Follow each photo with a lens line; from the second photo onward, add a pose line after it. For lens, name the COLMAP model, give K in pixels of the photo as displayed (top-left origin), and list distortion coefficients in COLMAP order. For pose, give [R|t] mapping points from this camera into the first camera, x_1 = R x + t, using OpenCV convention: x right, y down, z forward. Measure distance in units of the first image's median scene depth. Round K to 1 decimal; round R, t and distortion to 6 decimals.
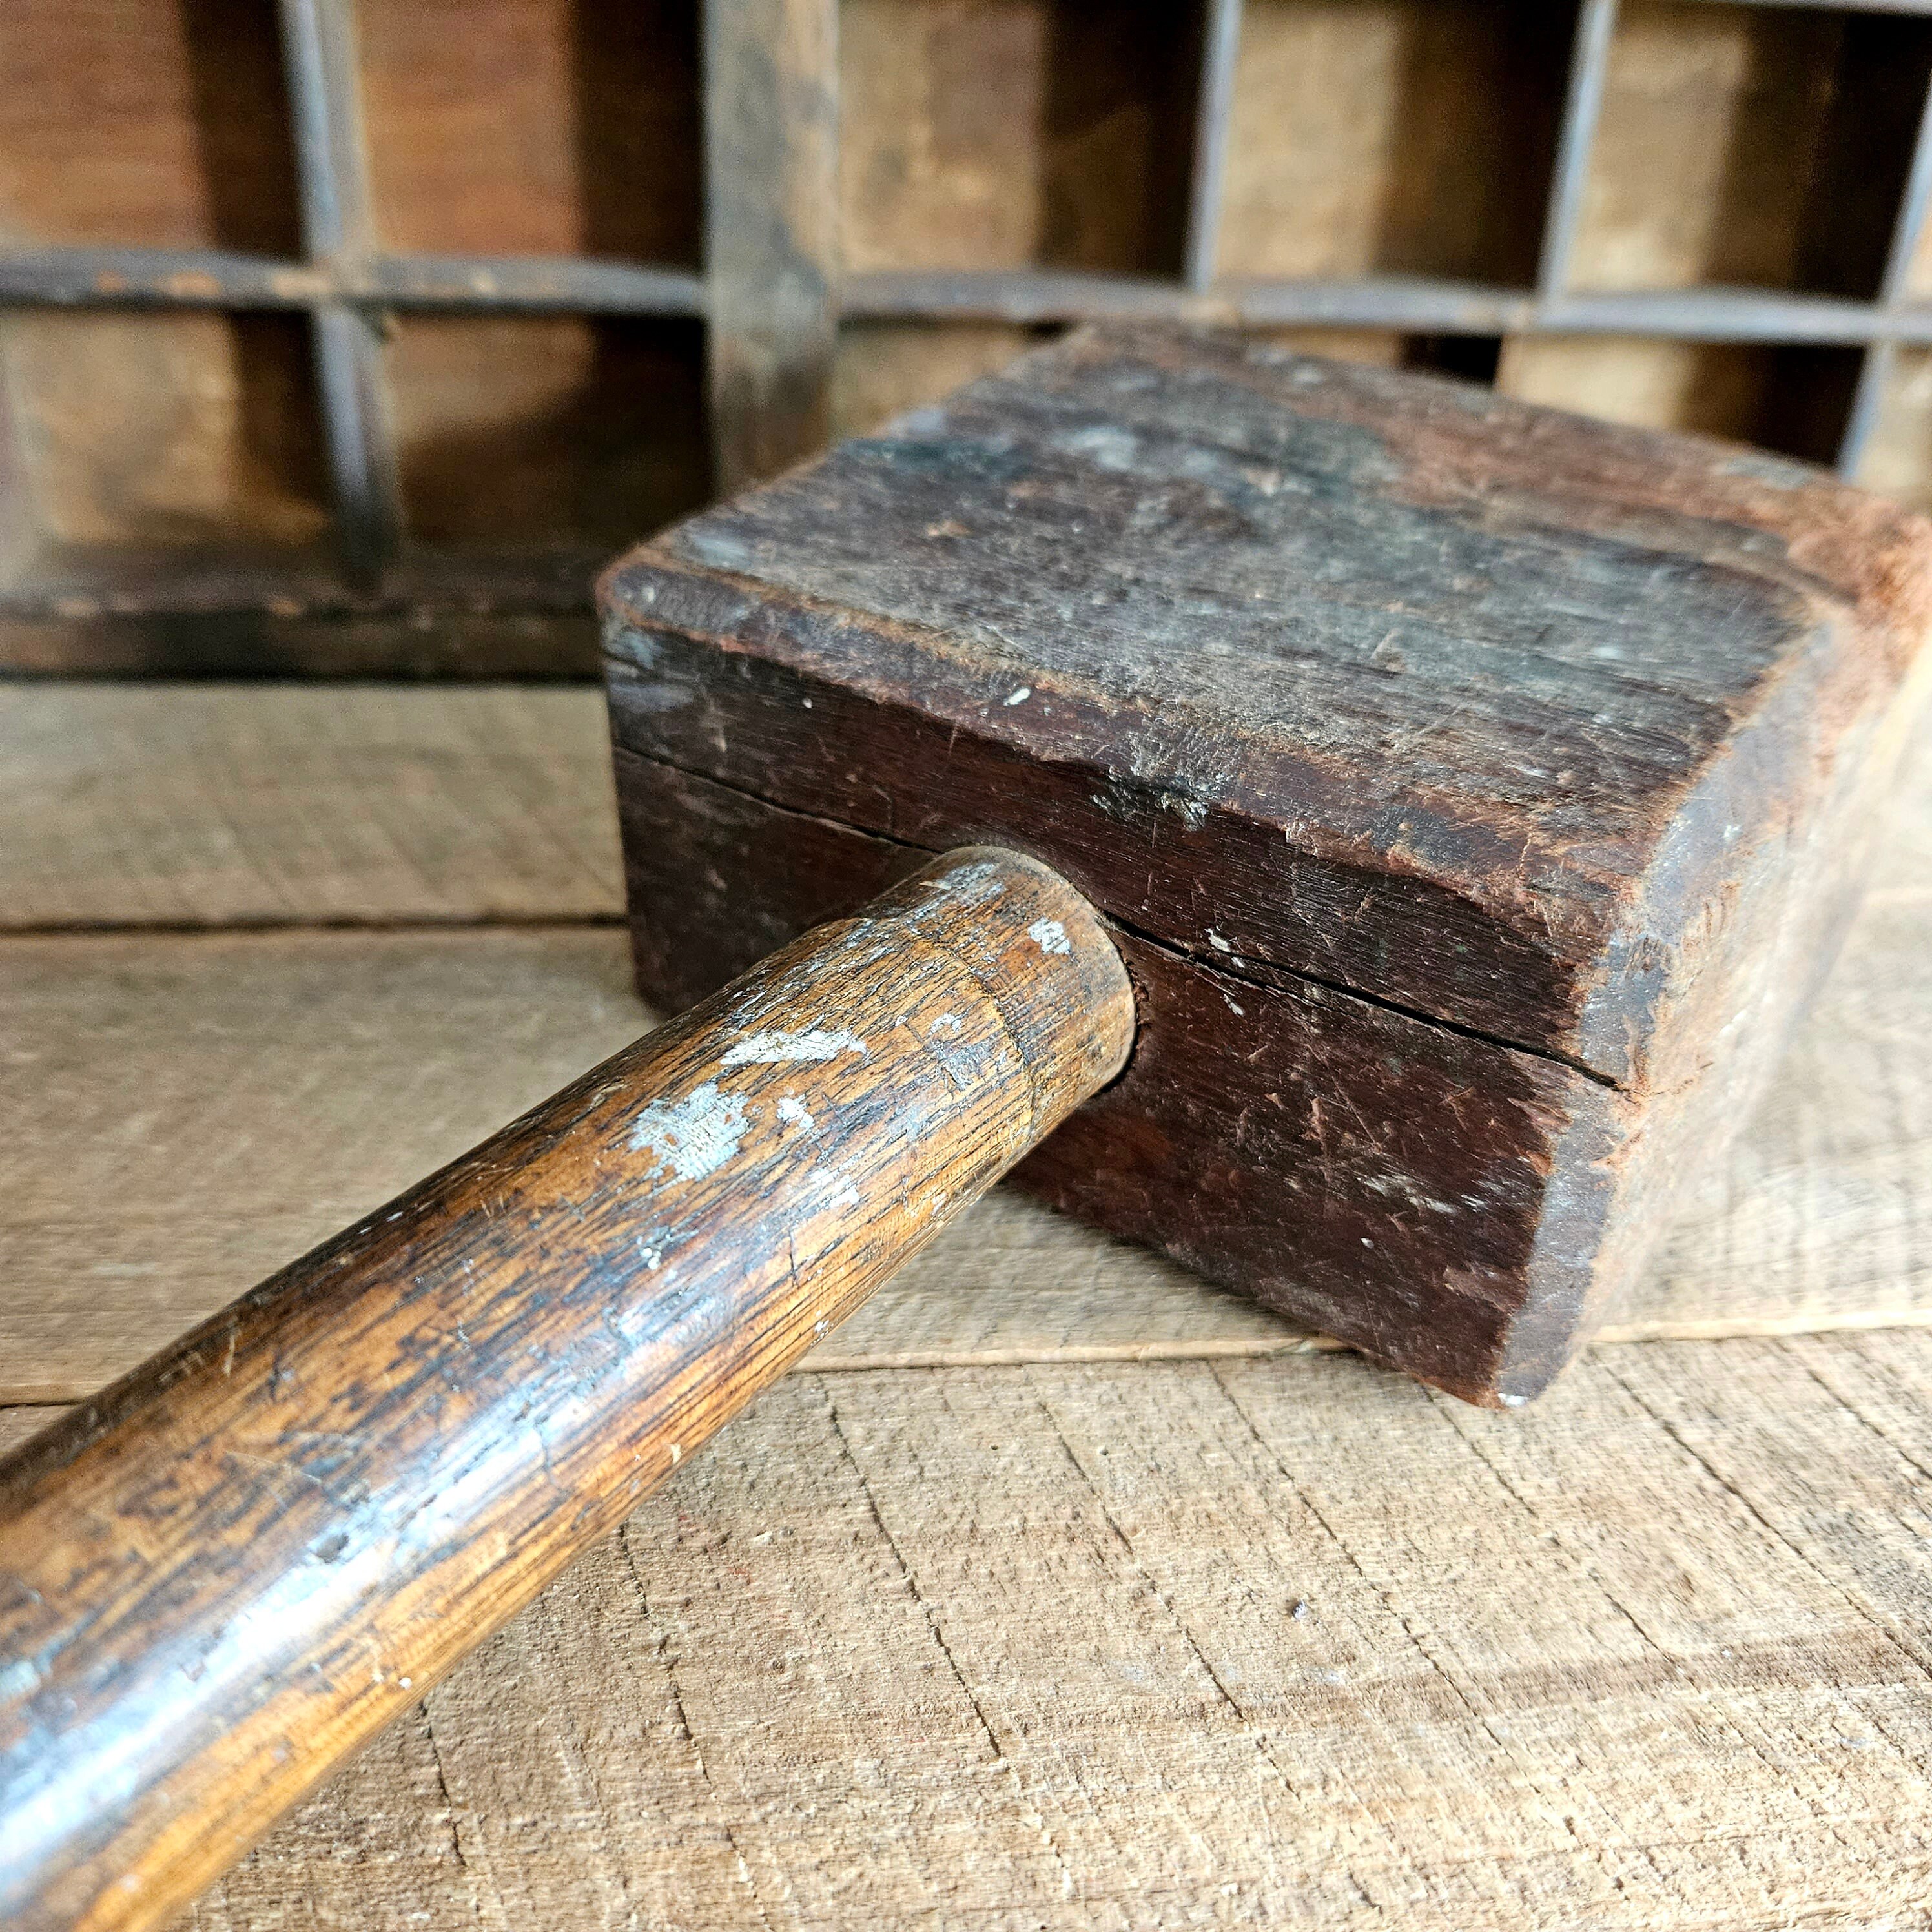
lens RADIAL K [[1647.2, 0, 963.5], [0, 1647.2, 967.2], [0, 0, 1]] dist [-0.009099, -0.020675]
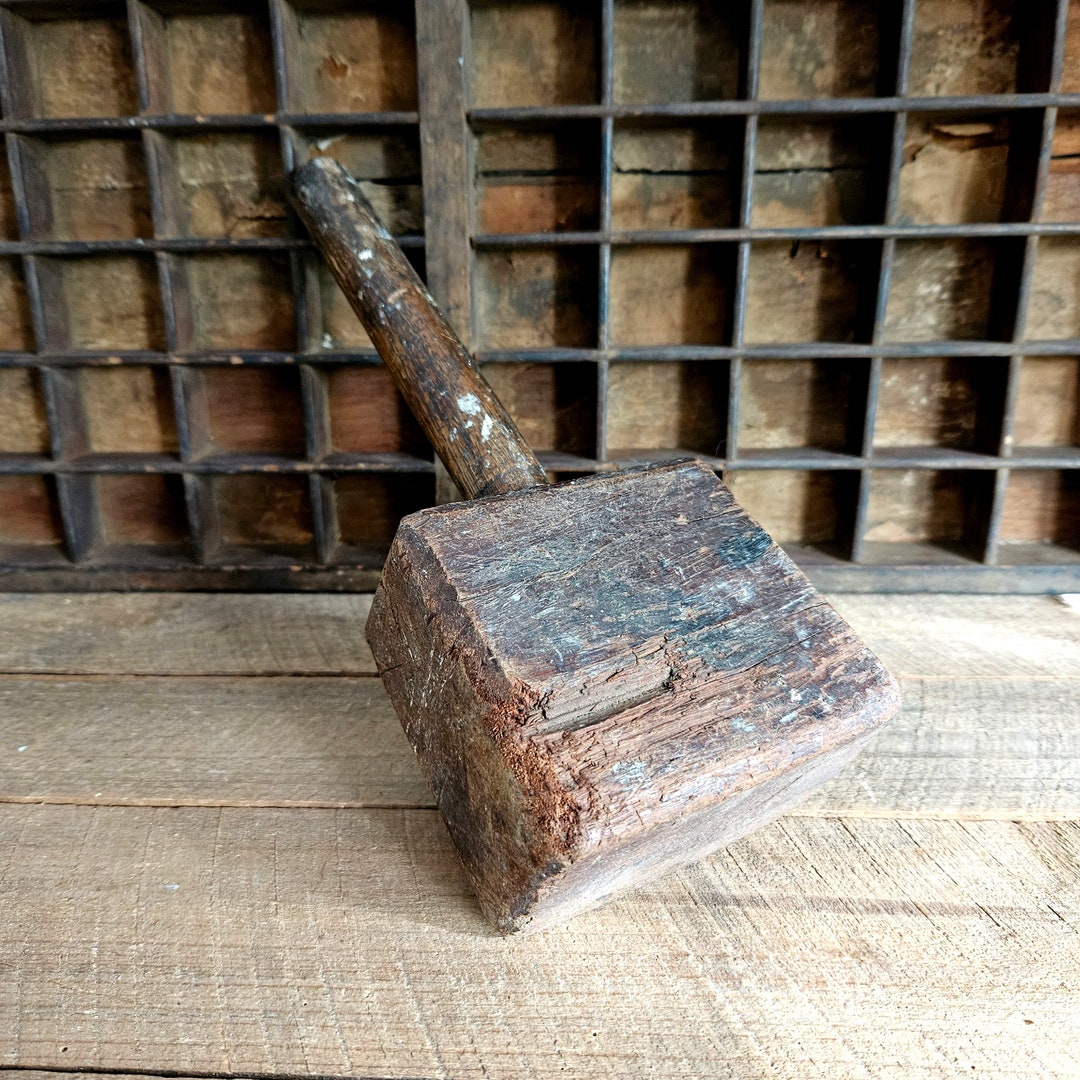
lens RADIAL K [[920.8, 0, 541.9], [0, 920.8, 540.6], [0, 0, 1]] dist [-0.009099, -0.020675]
pose [[0.983776, -0.004072, -0.179357, 0.374515], [-0.031662, 0.980109, -0.195918, 0.049280], [0.176587, 0.198418, 0.964078, -0.614995]]
